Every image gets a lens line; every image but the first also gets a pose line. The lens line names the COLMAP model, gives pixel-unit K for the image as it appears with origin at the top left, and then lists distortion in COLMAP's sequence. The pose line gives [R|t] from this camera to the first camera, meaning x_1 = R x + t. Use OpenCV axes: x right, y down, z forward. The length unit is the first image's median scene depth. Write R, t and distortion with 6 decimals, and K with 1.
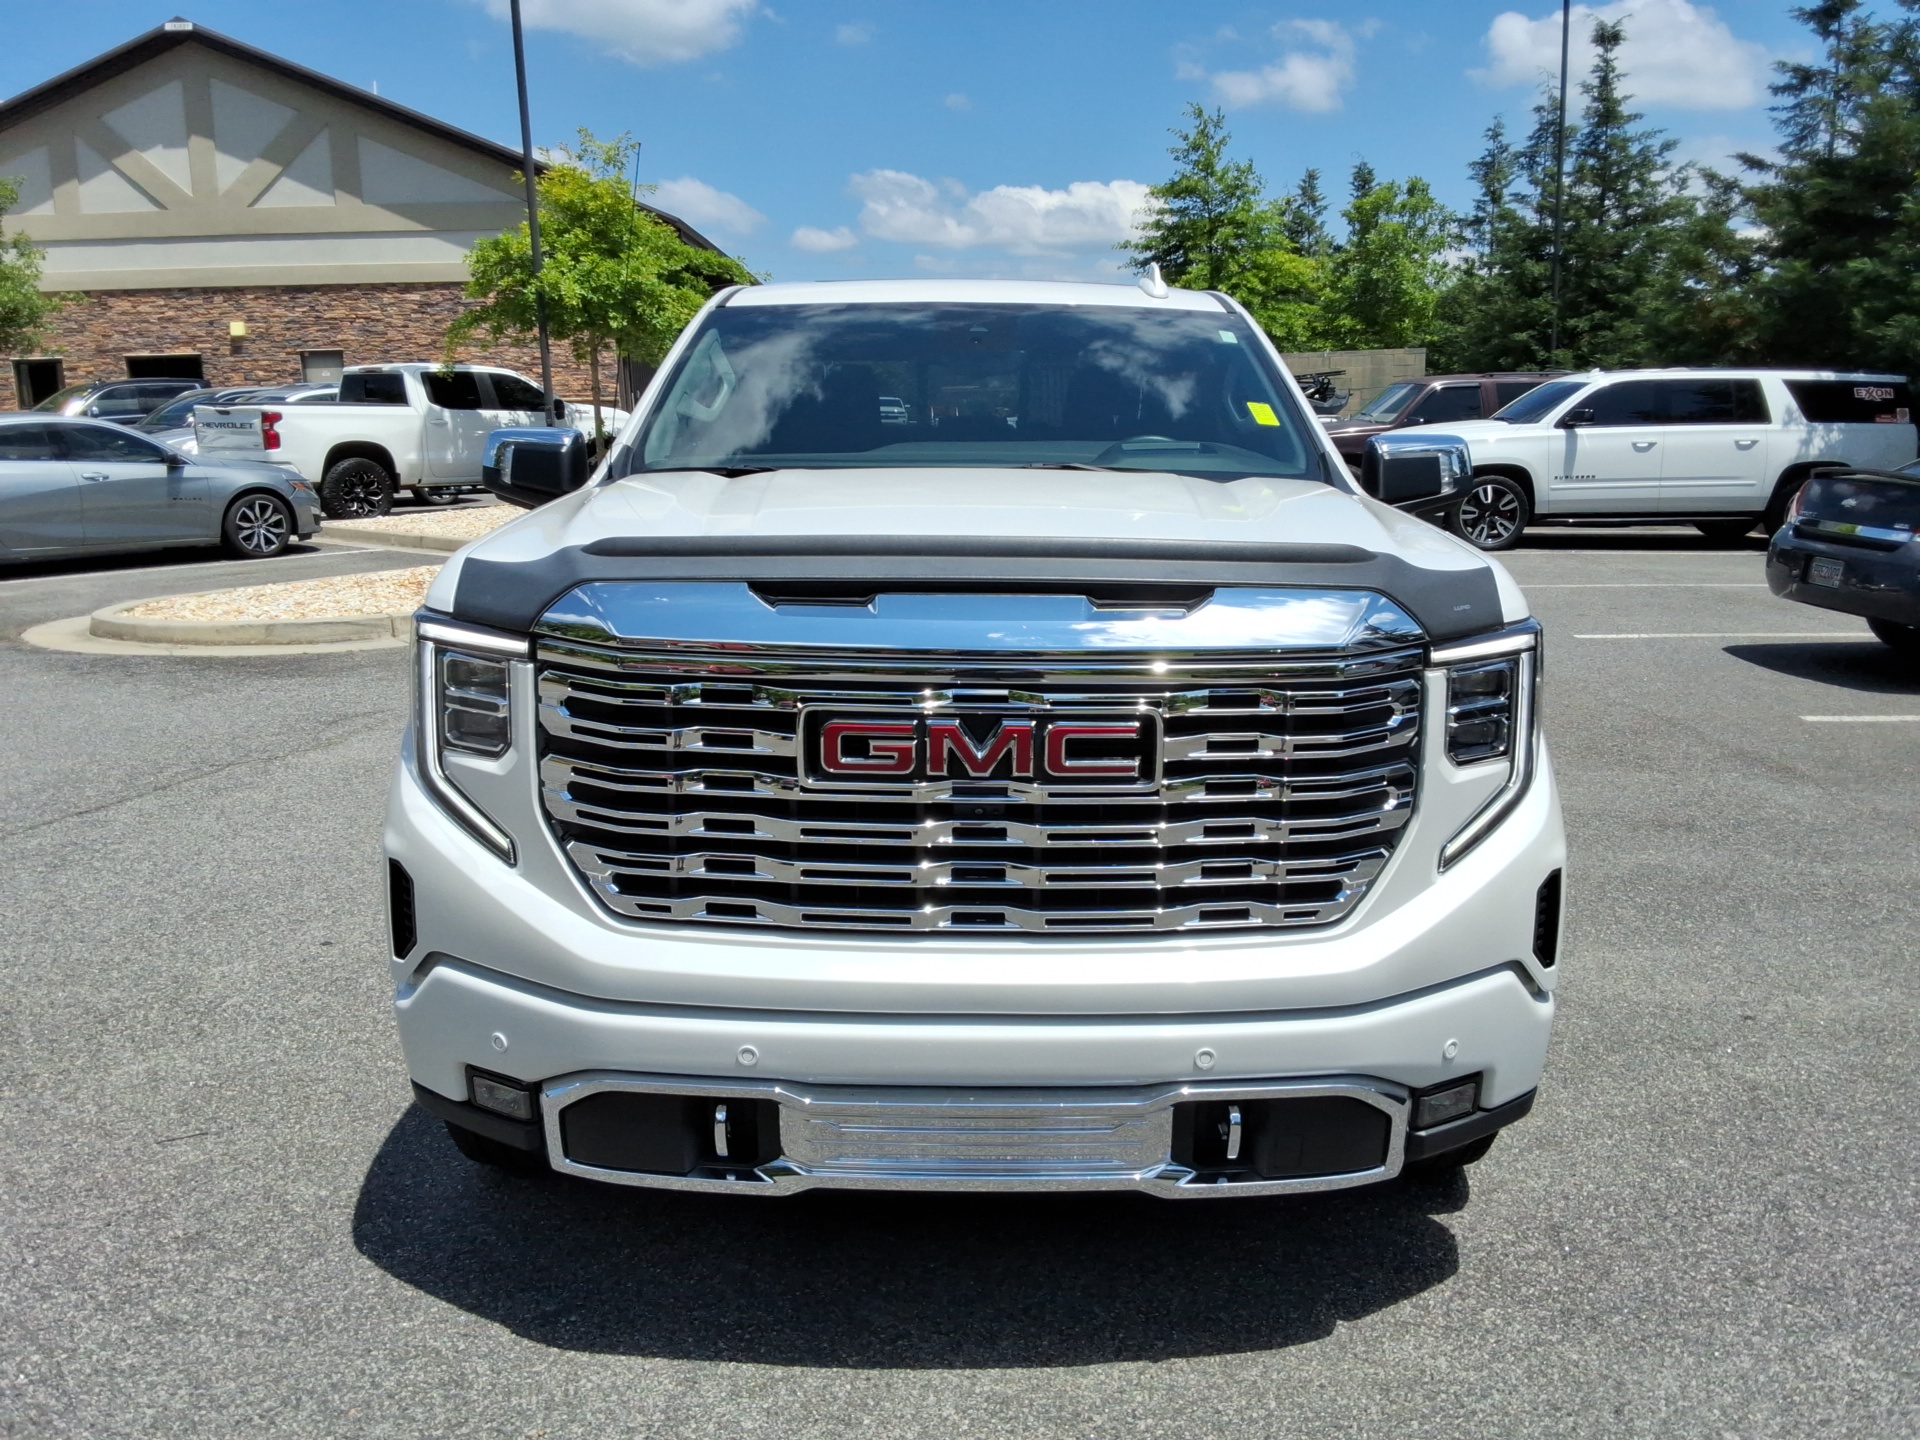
lens RADIAL K [[1547.9, 0, 977.8], [0, 1547.9, 695.6], [0, 0, 1]] dist [0.130610, -0.217892]
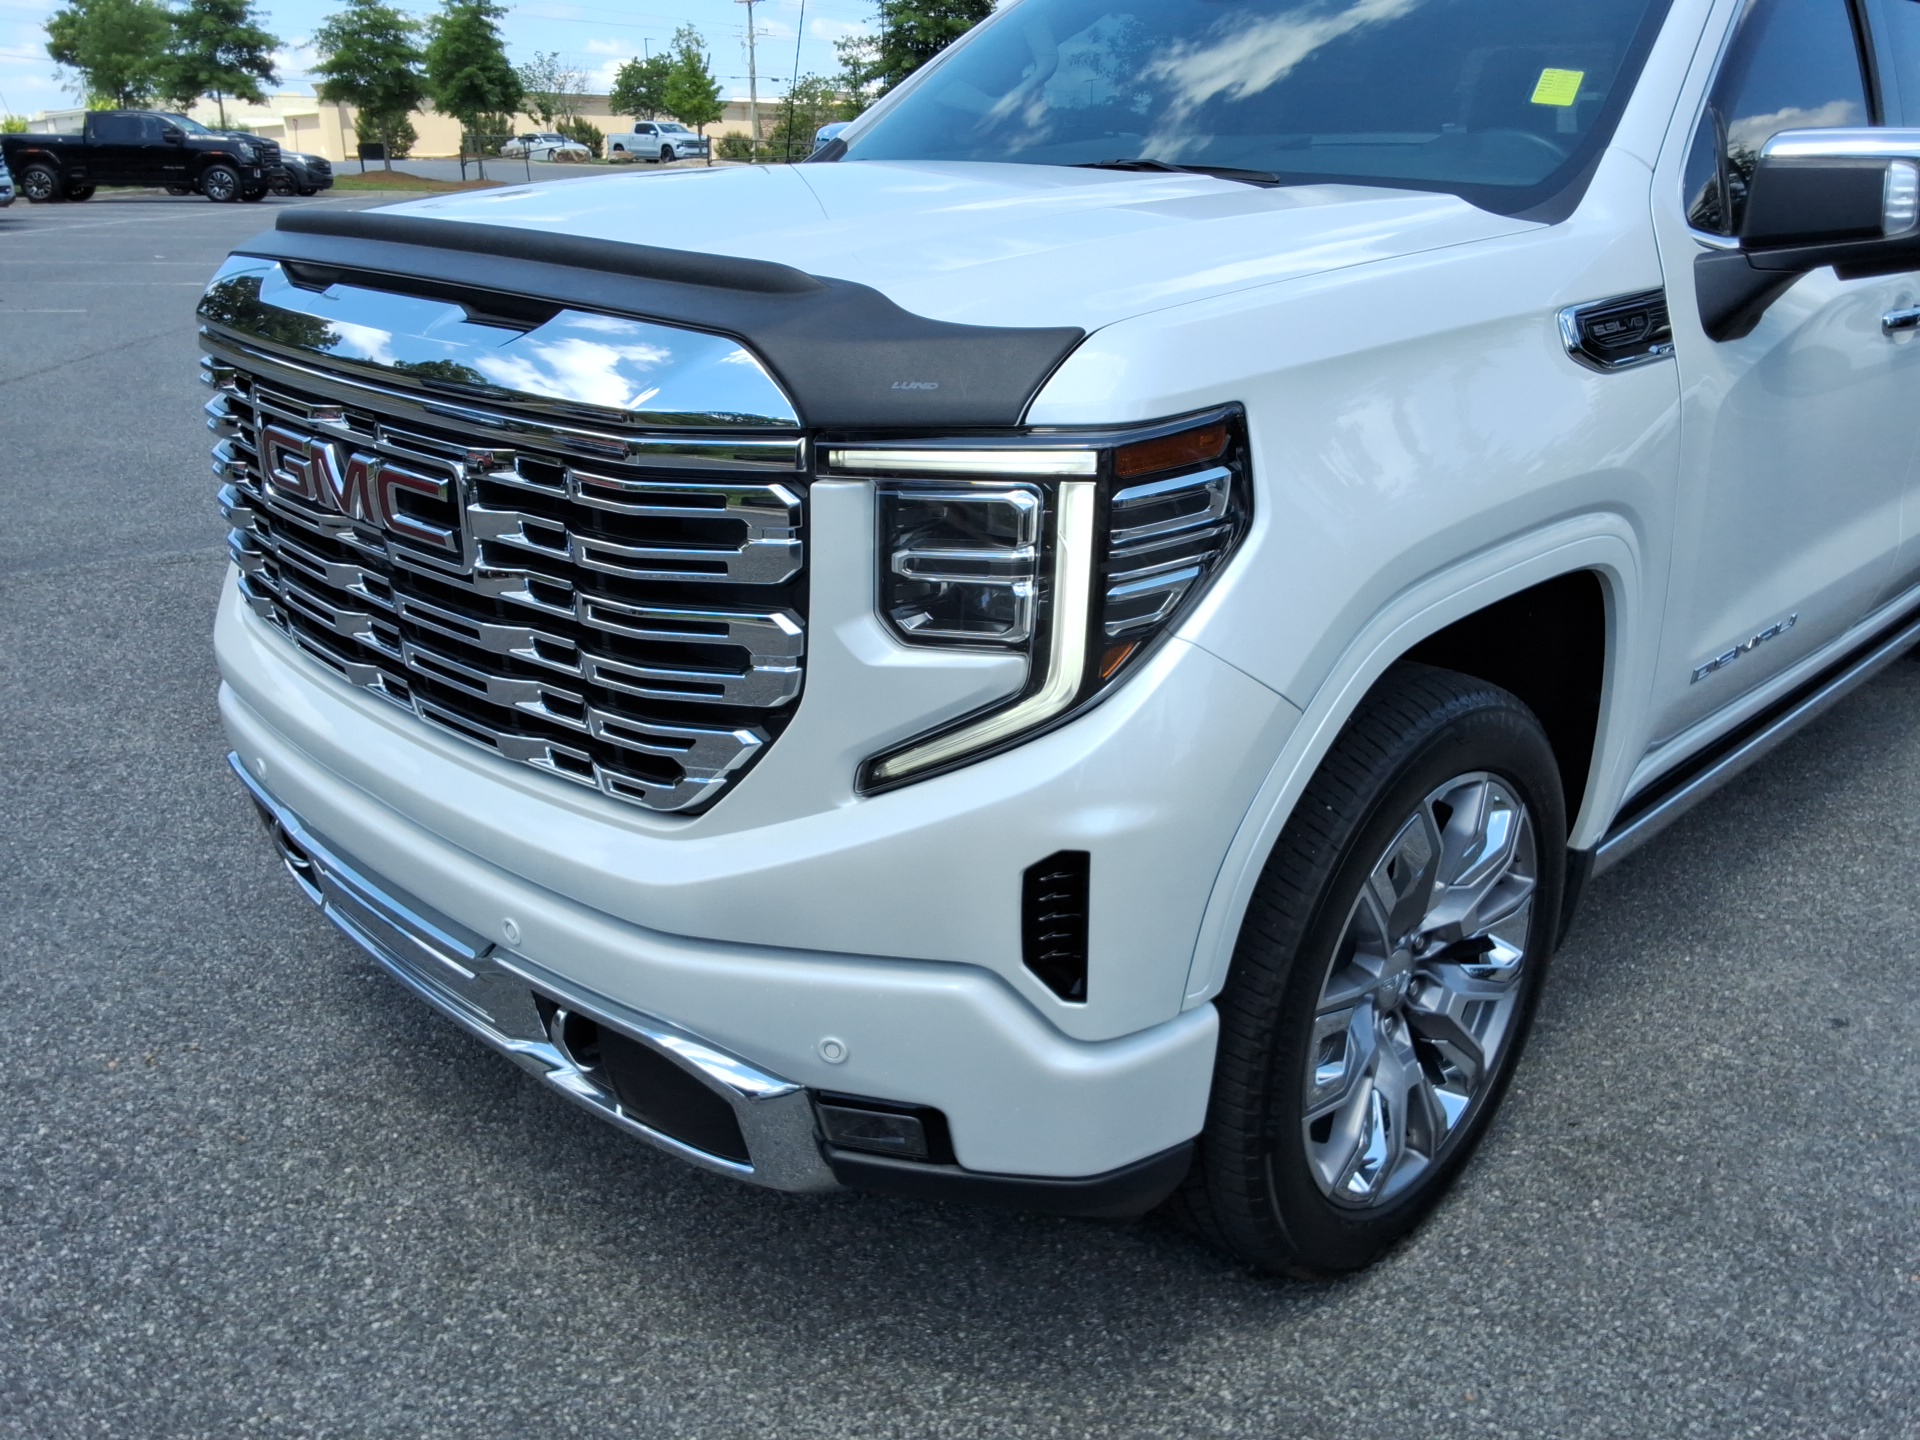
lens RADIAL K [[1569.7, 0, 960.8], [0, 1569.7, 698.6], [0, 0, 1]] dist [0.086977, -0.138642]
pose [[0.700255, 0.238925, -0.672724, 0.095752], [-0.133912, 0.969567, 0.204959, -0.008305], [0.701220, -0.053438, 0.710939, 0.071780]]
